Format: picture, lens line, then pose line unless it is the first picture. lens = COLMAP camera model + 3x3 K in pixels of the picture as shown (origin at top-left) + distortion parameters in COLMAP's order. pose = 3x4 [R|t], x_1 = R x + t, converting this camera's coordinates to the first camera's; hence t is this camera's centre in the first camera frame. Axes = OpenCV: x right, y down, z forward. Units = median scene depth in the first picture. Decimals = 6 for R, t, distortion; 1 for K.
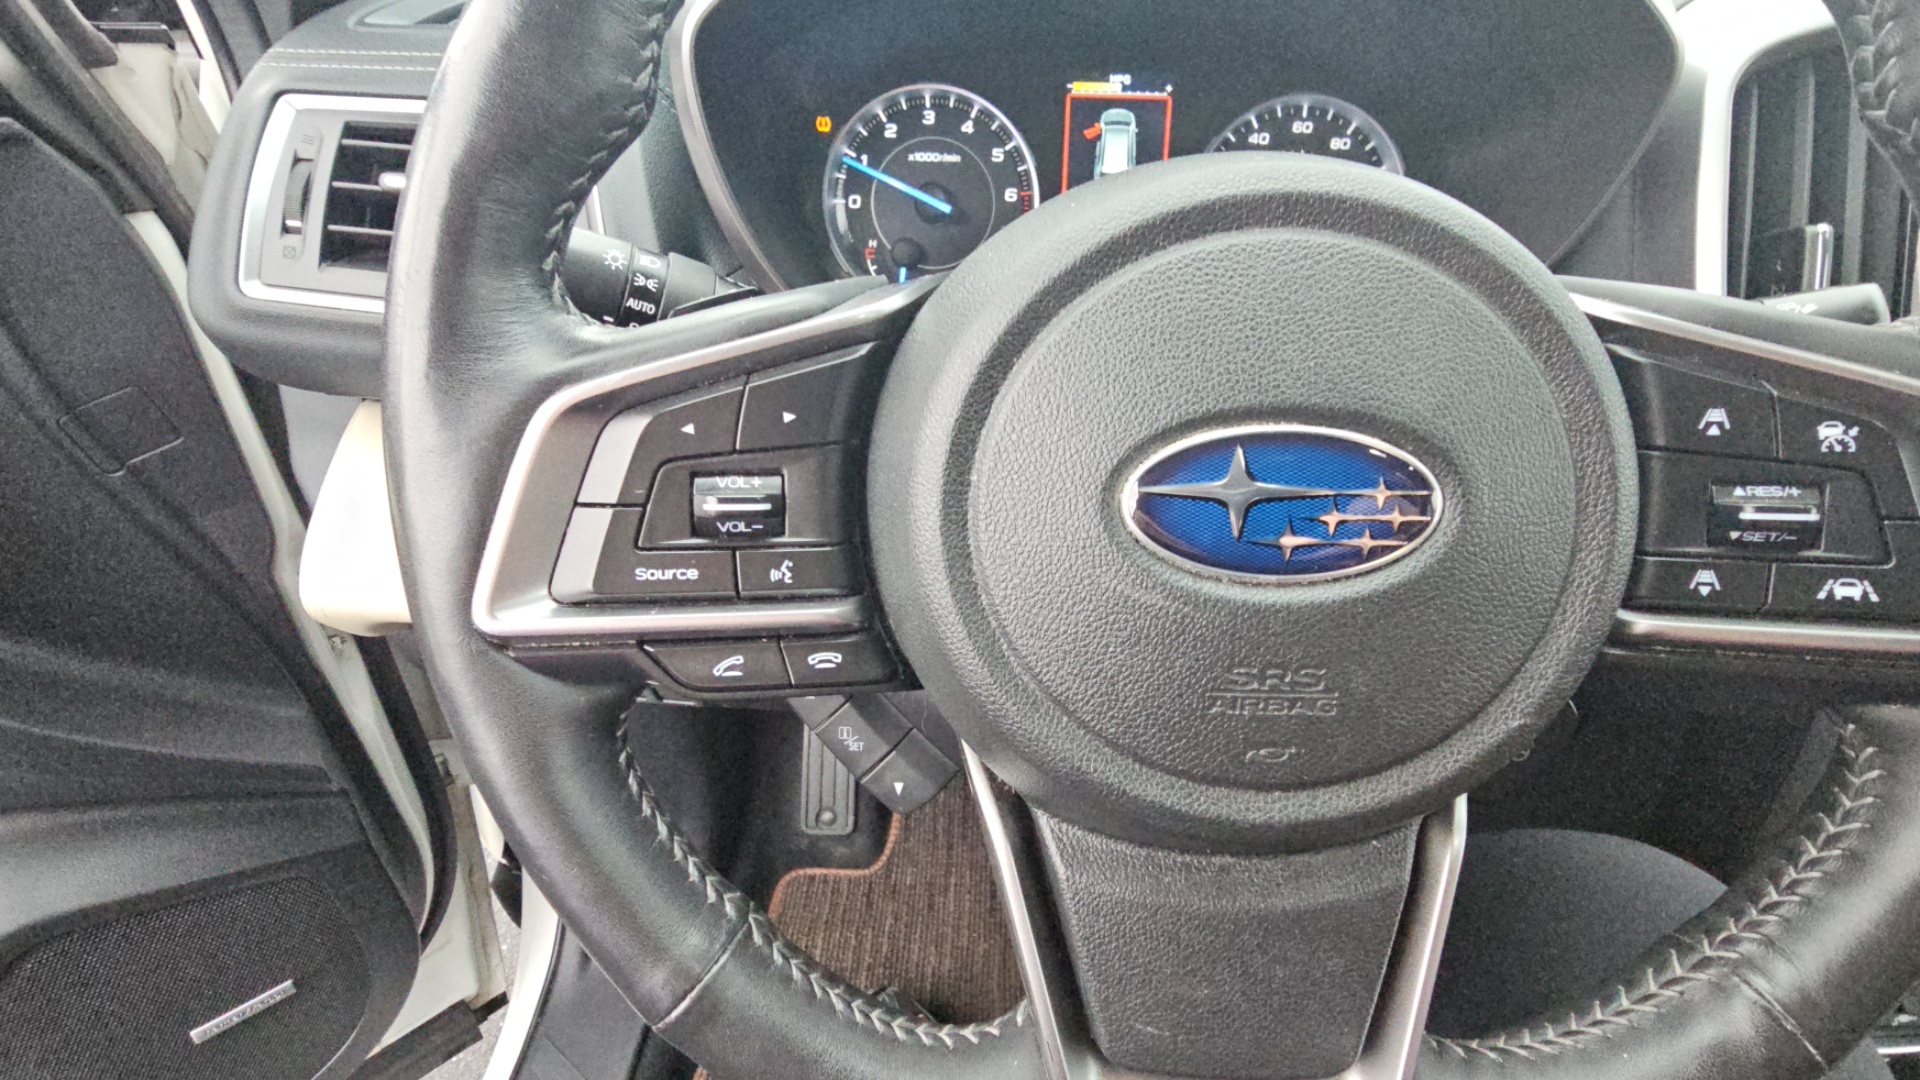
lens RADIAL K [[855.1, 0, 979.9], [0, 855.1, 541.5], [0, 0, 1]] dist [0.013066, -0.009126]
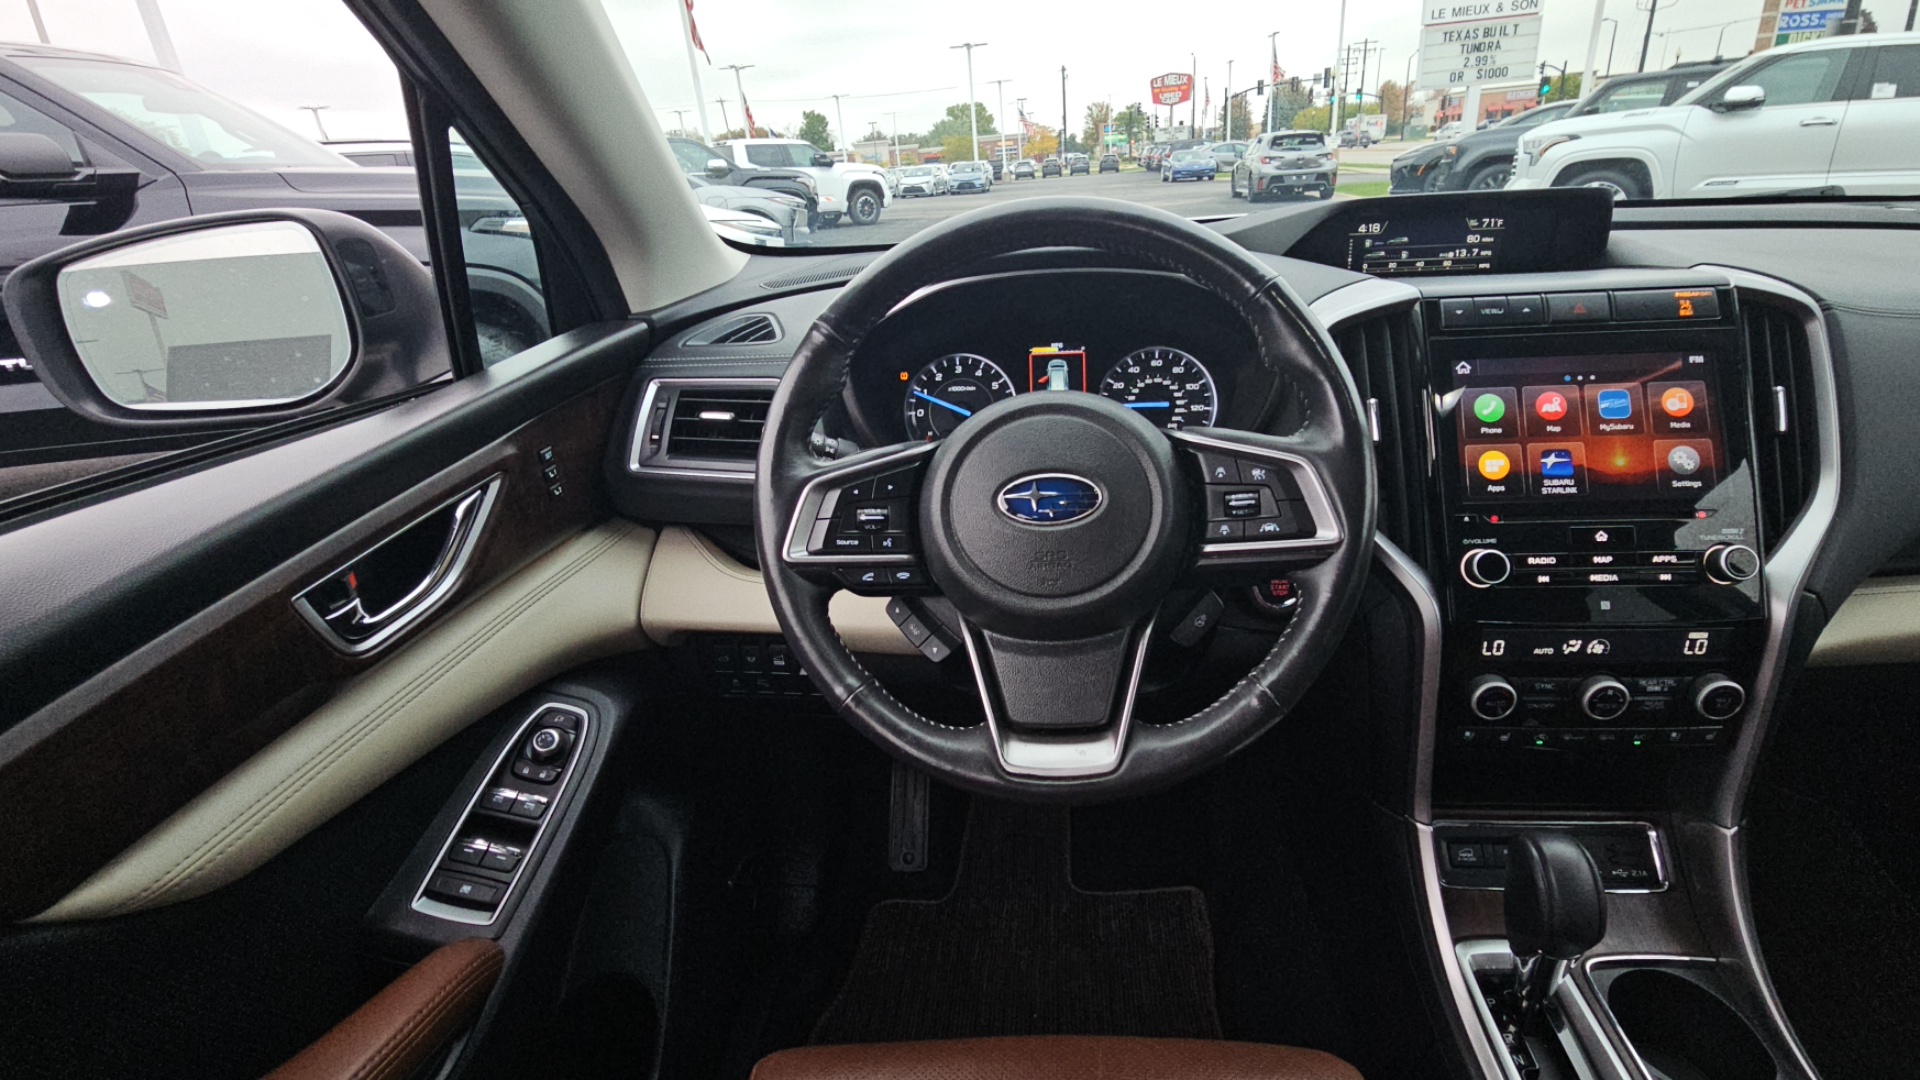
lens RADIAL K [[857.1, 0, 984.1], [0, 857.1, 543.9], [0, 0, 1]] dist [0.010279, -0.008483]
pose [[0.995534, -0.039452, -0.085765, 0.315773], [0.019904, 0.975784, -0.217827, 0.655337], [0.092281, 0.215147, 0.972212, -1.664906]]
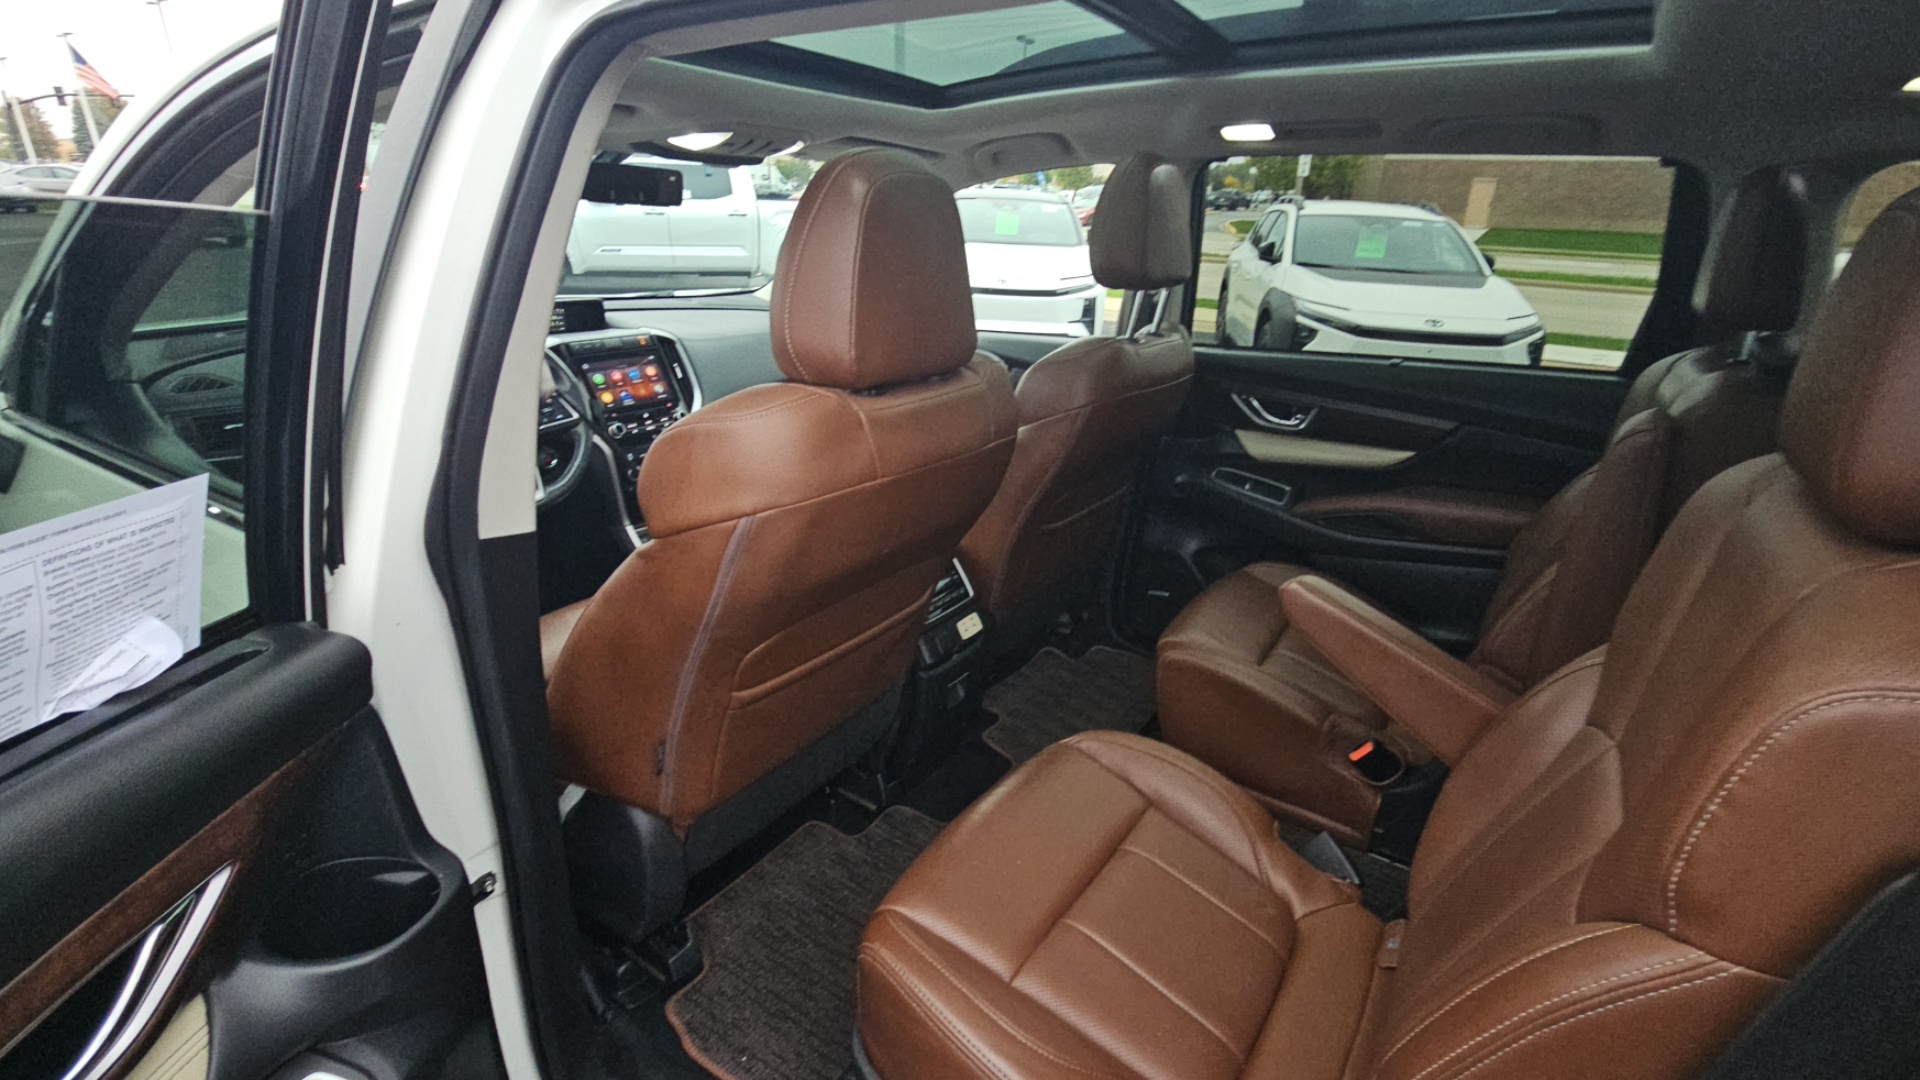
lens RADIAL K [[863.5, 0, 970.8], [0, 863.5, 543.0], [0, 0, 1]] dist [-0.000221, -0.000697]
pose [[0.556139, -0.298996, 0.775442, -3.575651], [0.471469, 0.881881, 0.001905, 2.927955], [-0.684417, 0.364537, 0.631416, -6.451218]]
